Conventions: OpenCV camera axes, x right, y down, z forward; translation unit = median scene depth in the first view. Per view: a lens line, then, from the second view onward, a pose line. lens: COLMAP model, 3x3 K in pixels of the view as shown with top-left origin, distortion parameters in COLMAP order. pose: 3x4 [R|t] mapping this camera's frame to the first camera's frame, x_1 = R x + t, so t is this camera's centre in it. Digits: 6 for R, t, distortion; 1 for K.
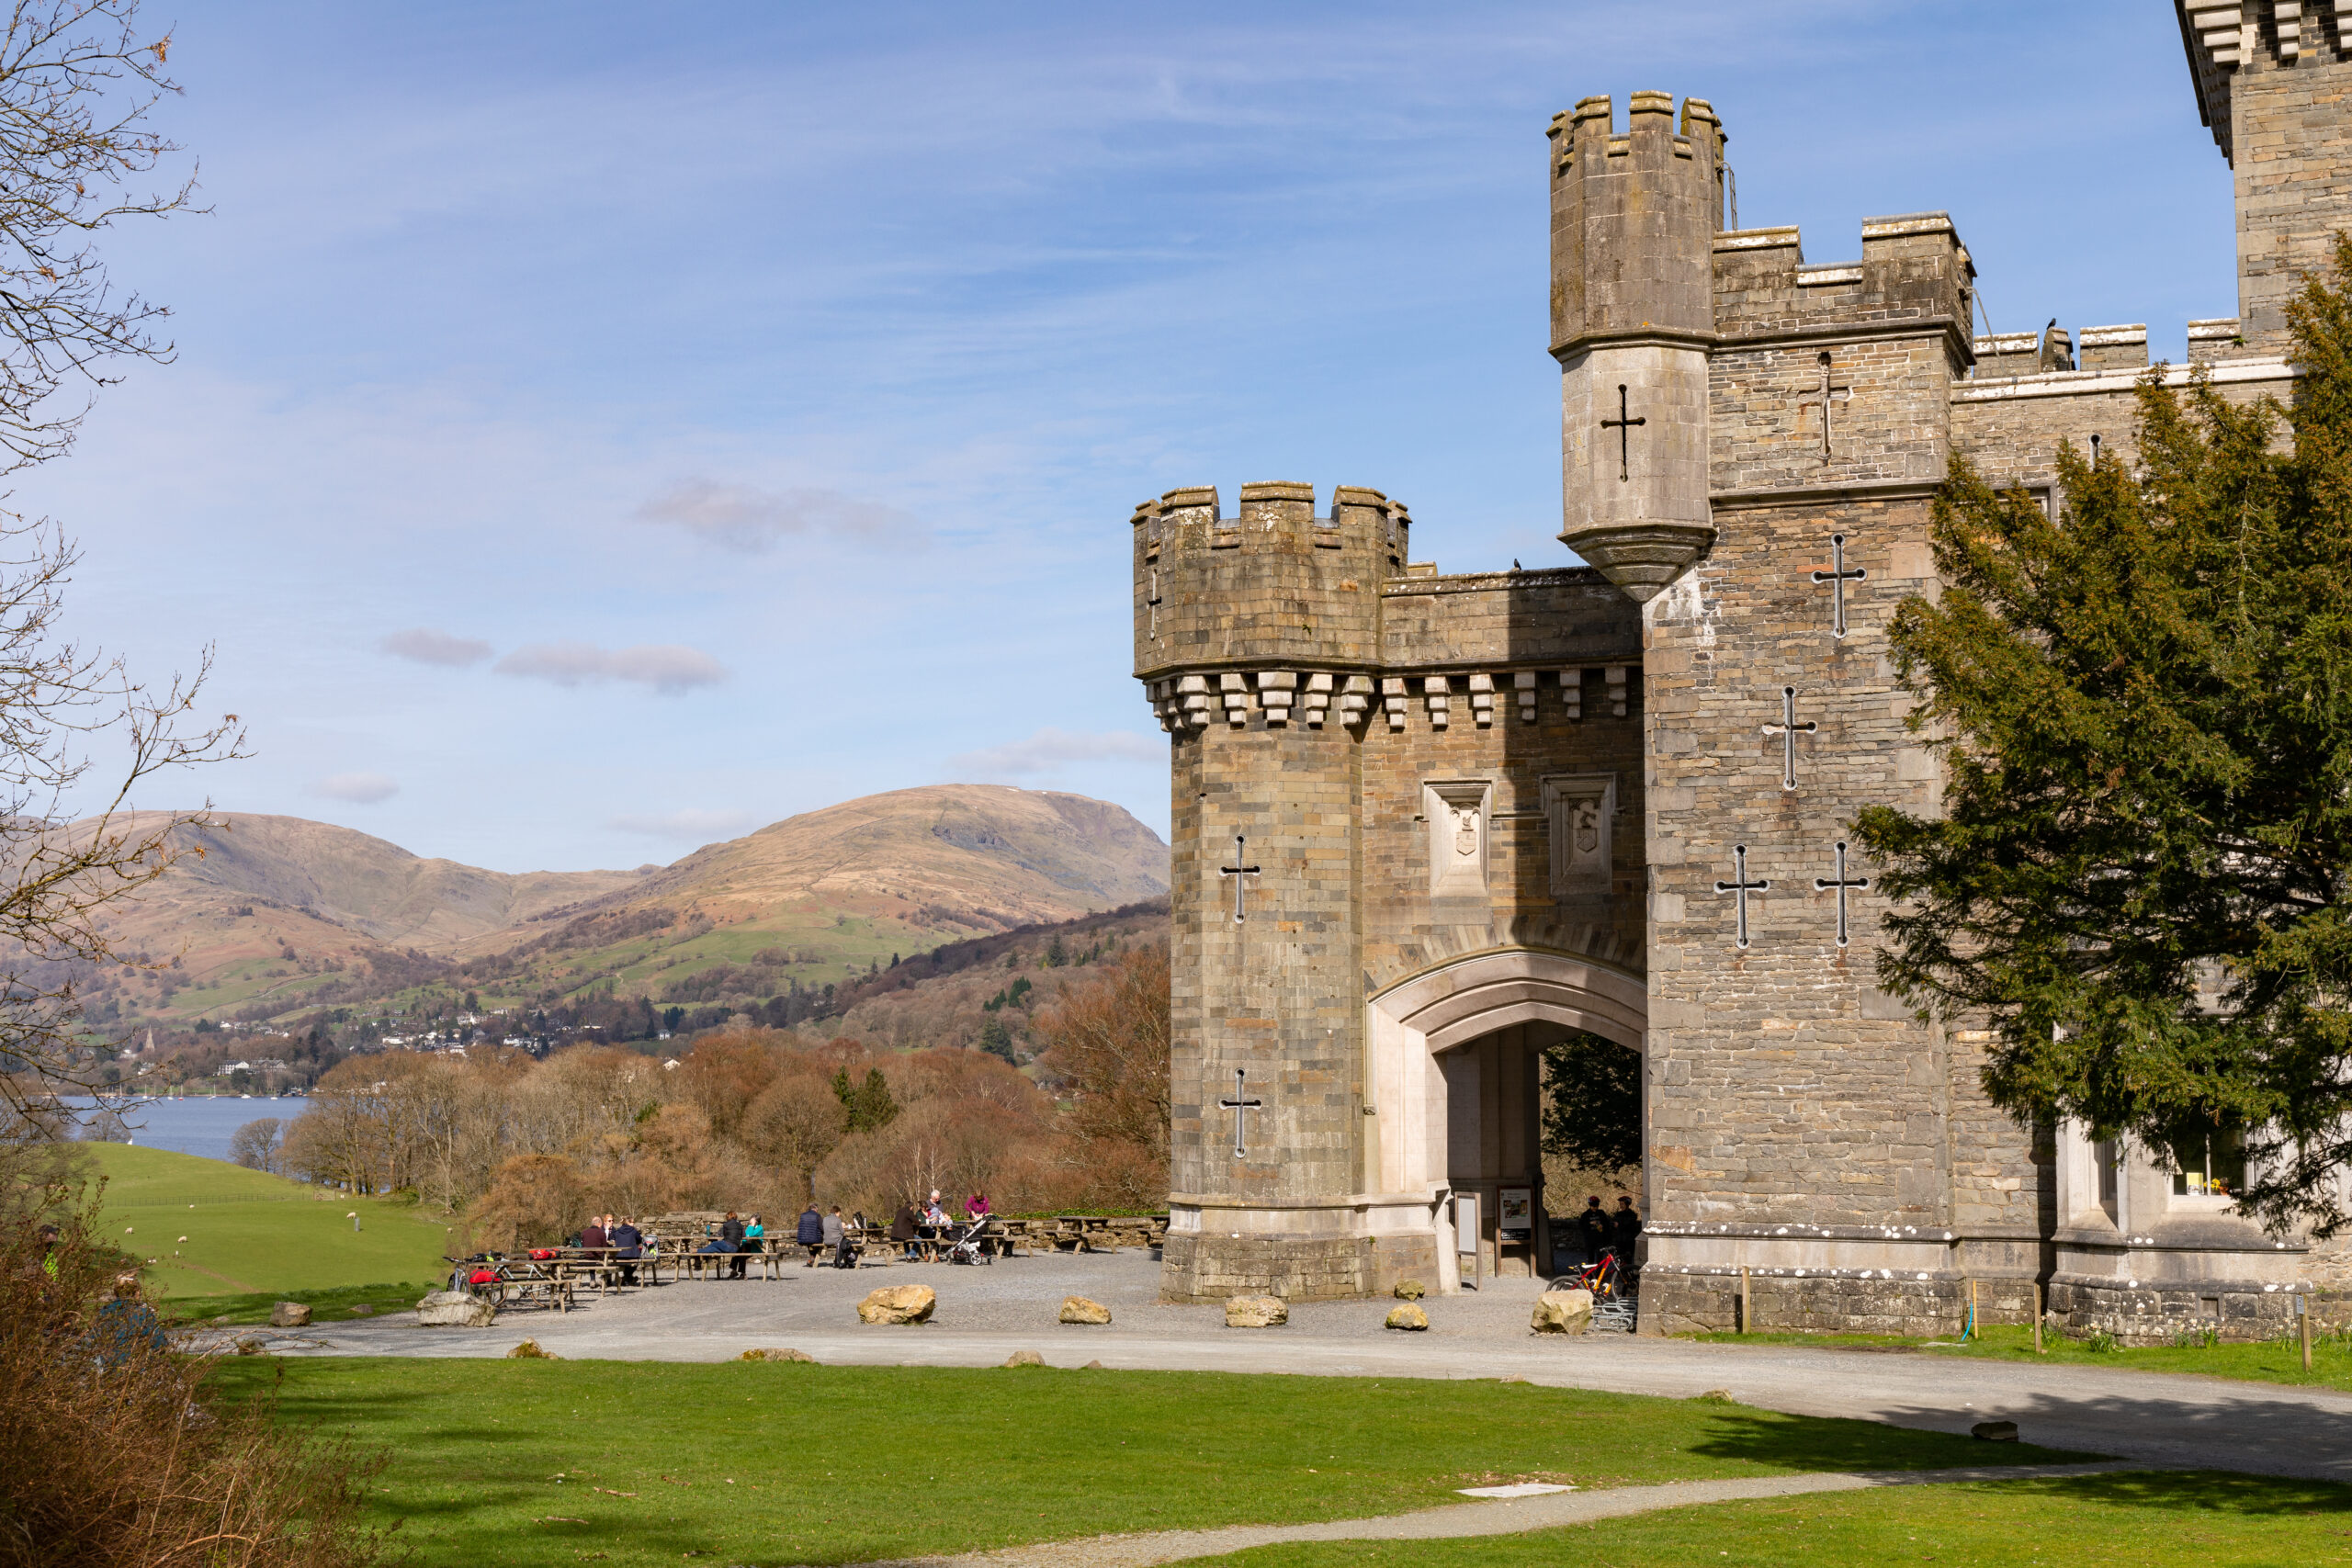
lens RADIAL K [[3165.0, 0, 1176.0], [0, 3165.0, 784.0], [0, 0, 1]] dist [-0.002377, 0.002601]
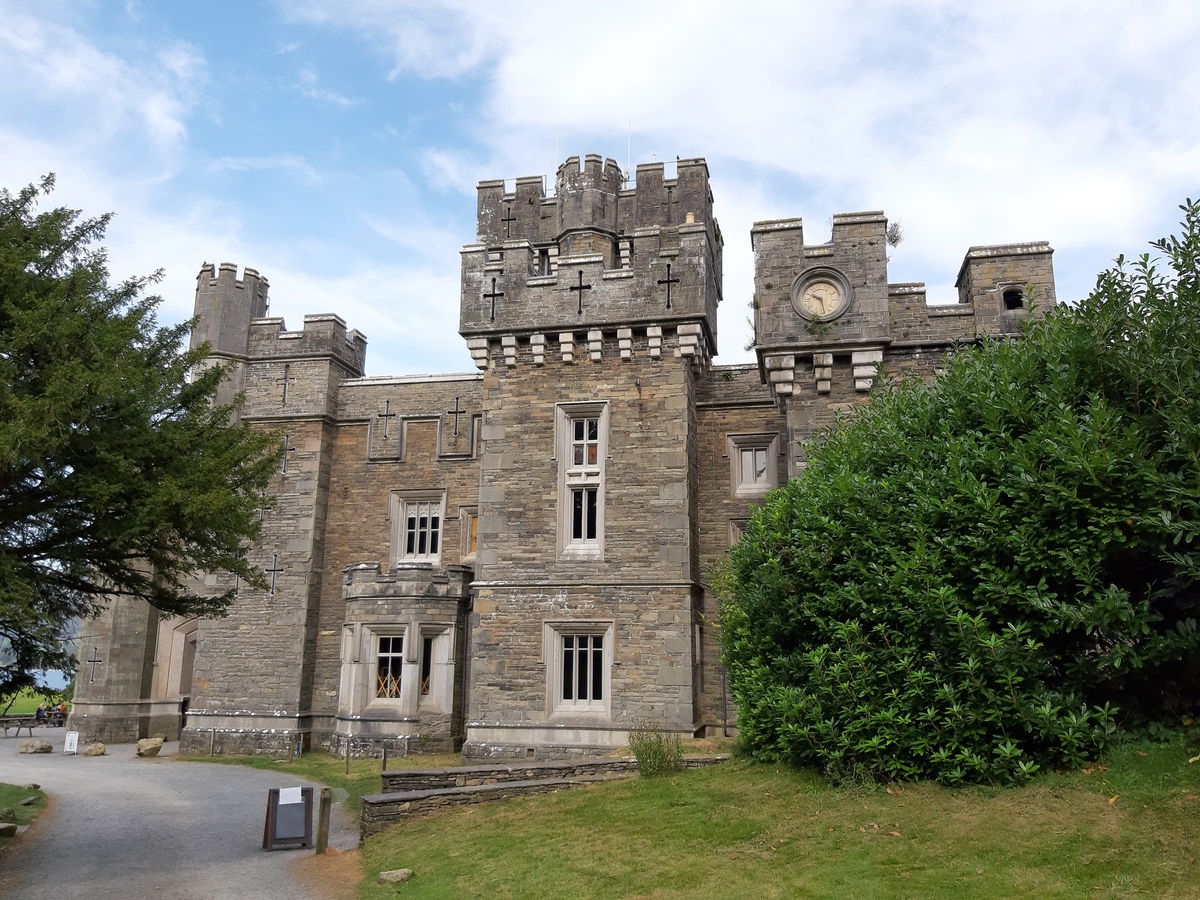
lens RADIAL K [[977.8, 0, 605.5], [0, 977.8, 442.3], [0, 0, 1]] dist [0.029668, -0.009996]
pose [[0.987661, 0.045226, 0.149936, 0.345133], [-0.025137, 0.990761, -0.133267, 0.027309], [-0.154578, 0.127853, 0.979673, 0.180225]]
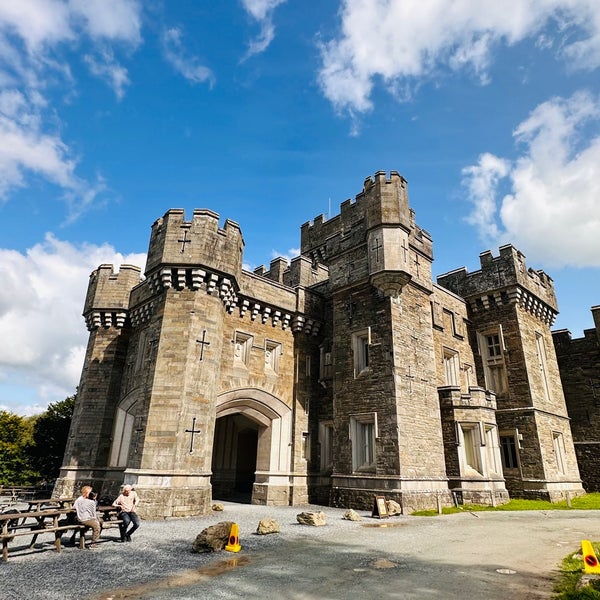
lens RADIAL K [[424.7, 0, 300.0], [0, 424.7, 300.0], [0, 0, 1]] dist [-0.008074, 0.002967]
pose [[0.400141, 0.344113, 0.849396, -0.317508], [-0.102624, 0.937824, -0.331593, 0.124428], [-0.910689, 0.045515, 0.410577, 0.912747]]
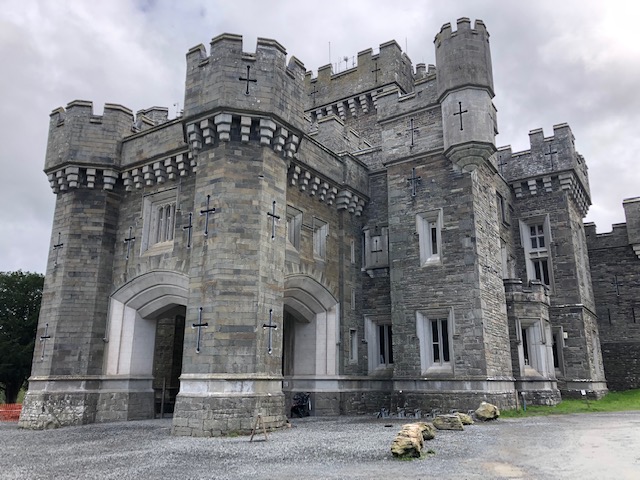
lens RADIAL K [[521.5, 0, 323.0], [0, 521.5, 235.9], [0, 0, 1]] dist [0.029668, -0.009996]
pose [[0.176551, 0.258140, 0.949839, -0.357399], [-0.086604, 0.965329, -0.246253, 0.145865], [-0.980474, -0.038783, 0.192786, 1.062624]]
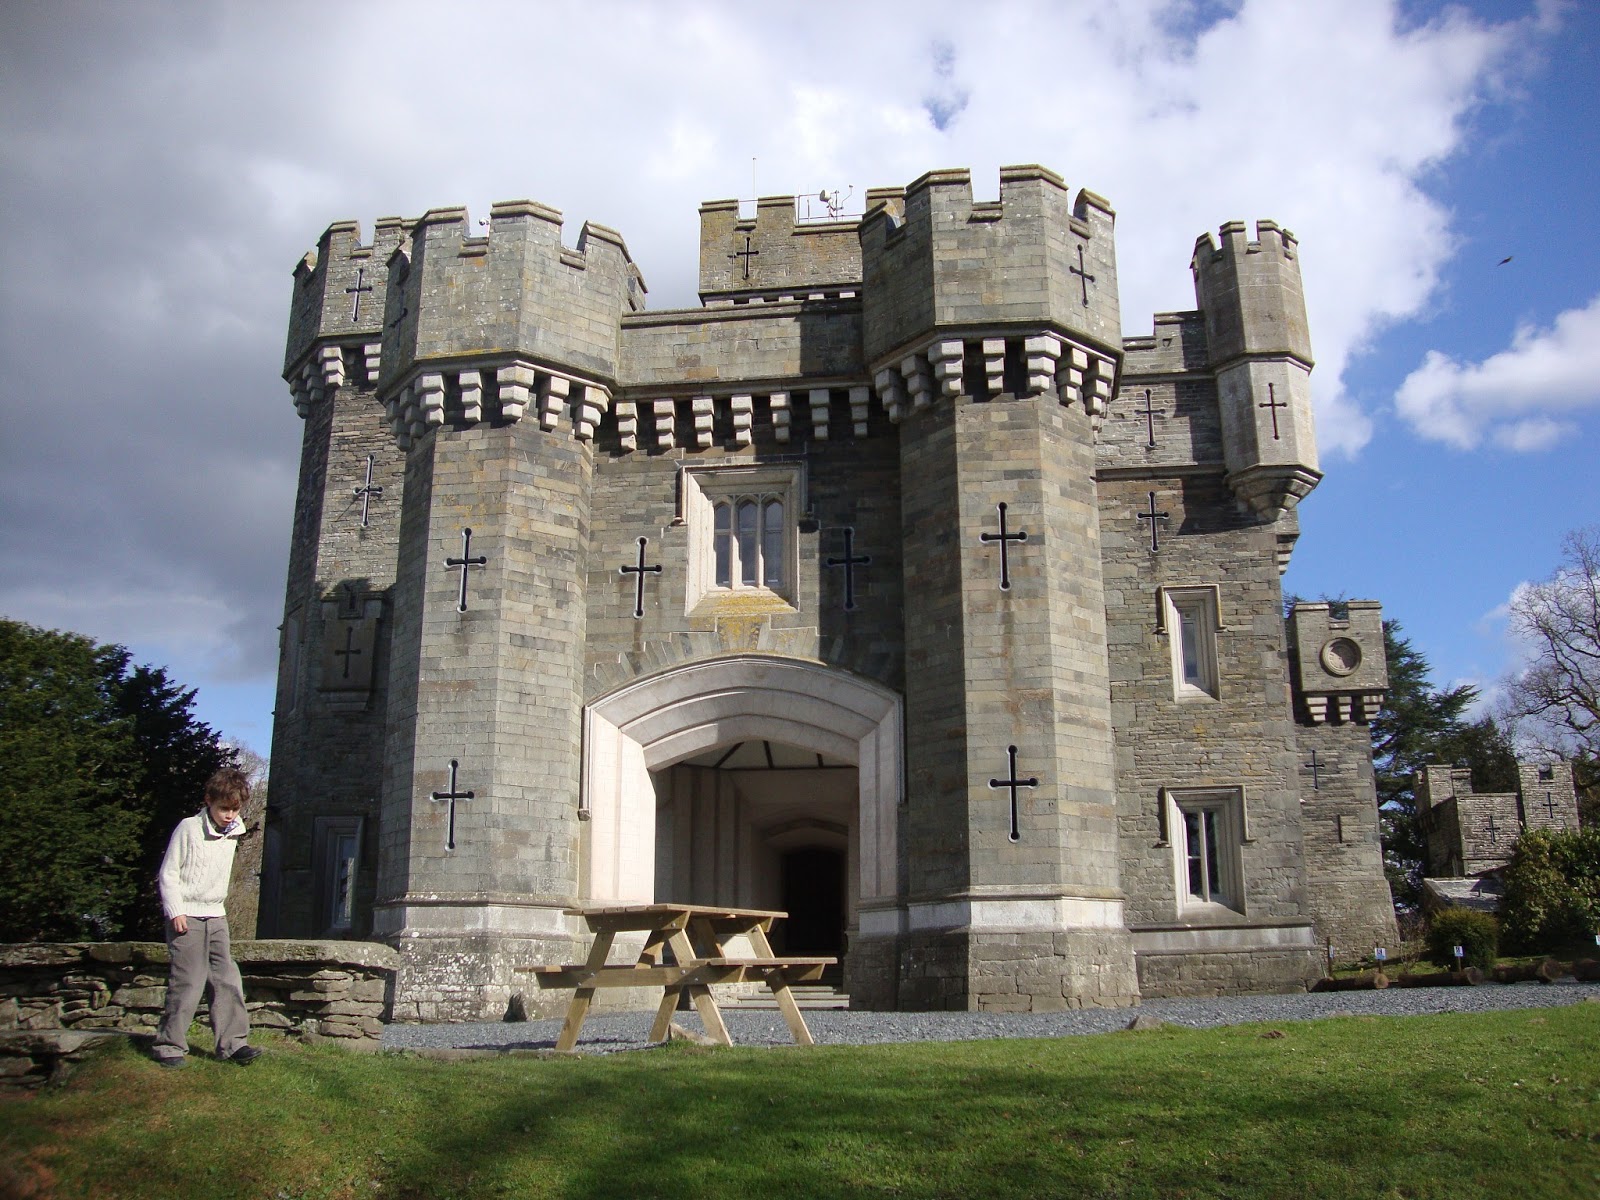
lens RADIAL K [[1441.9, 0, 800.0], [0, 1441.9, 600.0], [0, 0, 1]] dist [-0.177174, -0.002735]
pose [[-0.263987, 0.270214, 0.925902, -0.437907], [-0.082131, 0.950172, -0.300713, 0.214480], [-0.961023, -0.155430, -0.228640, 1.408858]]
